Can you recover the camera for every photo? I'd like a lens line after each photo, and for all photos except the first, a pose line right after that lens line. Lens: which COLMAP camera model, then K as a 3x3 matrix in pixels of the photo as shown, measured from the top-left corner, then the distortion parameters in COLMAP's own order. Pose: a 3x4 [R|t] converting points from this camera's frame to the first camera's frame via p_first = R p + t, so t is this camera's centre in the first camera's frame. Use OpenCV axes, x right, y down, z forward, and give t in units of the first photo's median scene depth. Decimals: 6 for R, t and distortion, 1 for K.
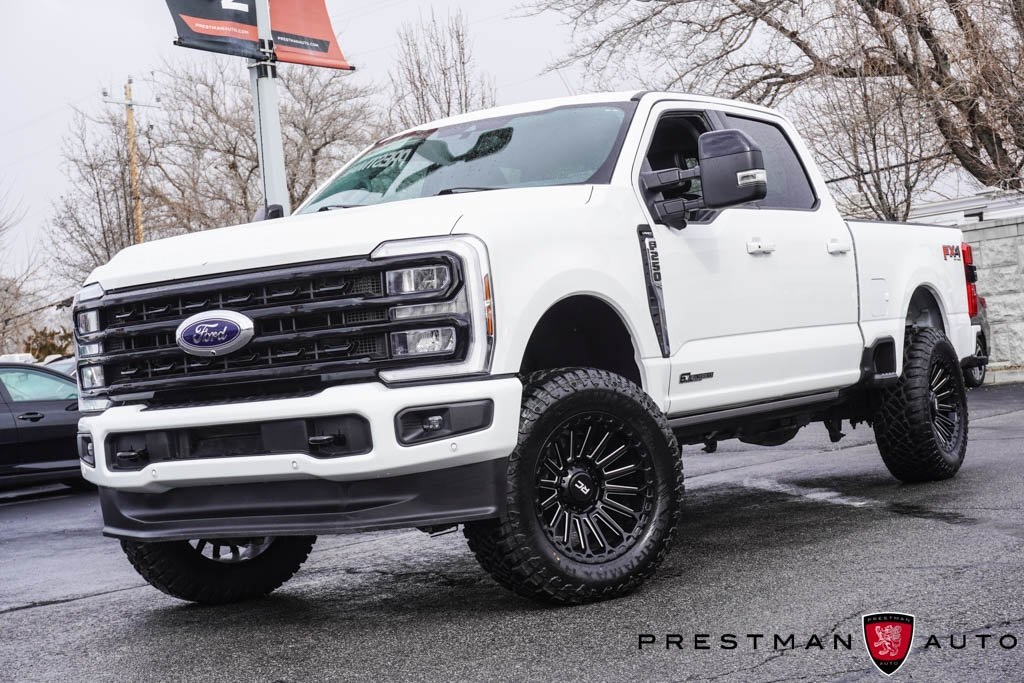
lens RADIAL K [[1805.1, 0, 511.9], [0, 1805.1, 340.8], [0, 0, 1]] dist [0.190814, 0.000000]
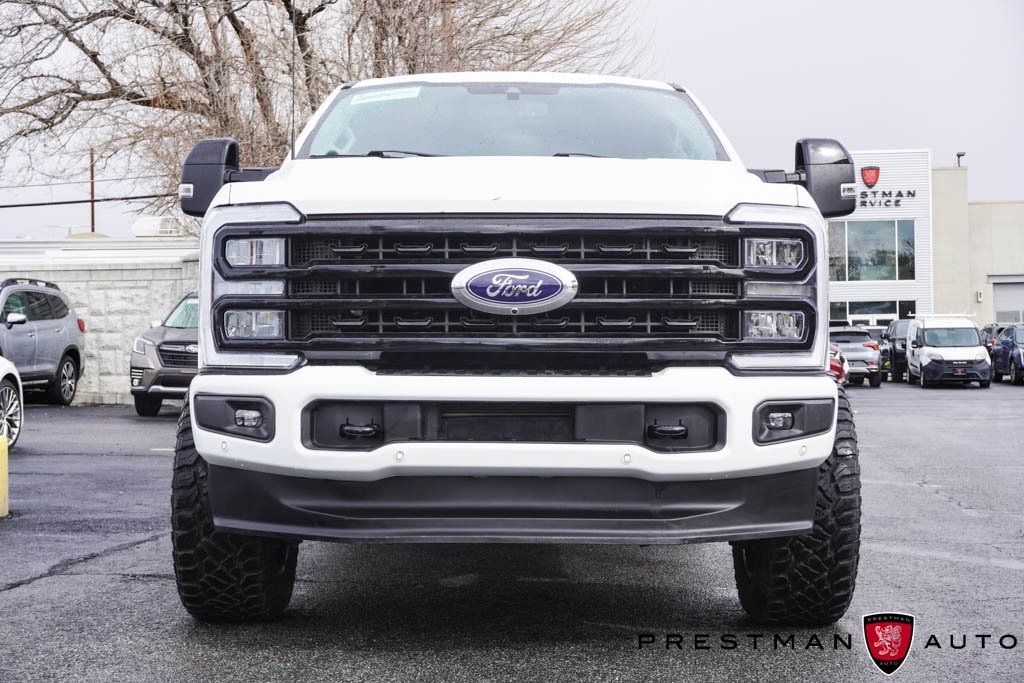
lens RADIAL K [[1729.2, 0, 511.9], [0, 1729.2, 340.5], [0, 0, 1]] dist [-0.099970, 0.000000]
pose [[0.856384, 0.102023, 0.506159, -0.555931], [-0.091409, 0.994757, -0.045849, 0.055224], [-0.508183, -0.007003, 0.861221, 0.348690]]
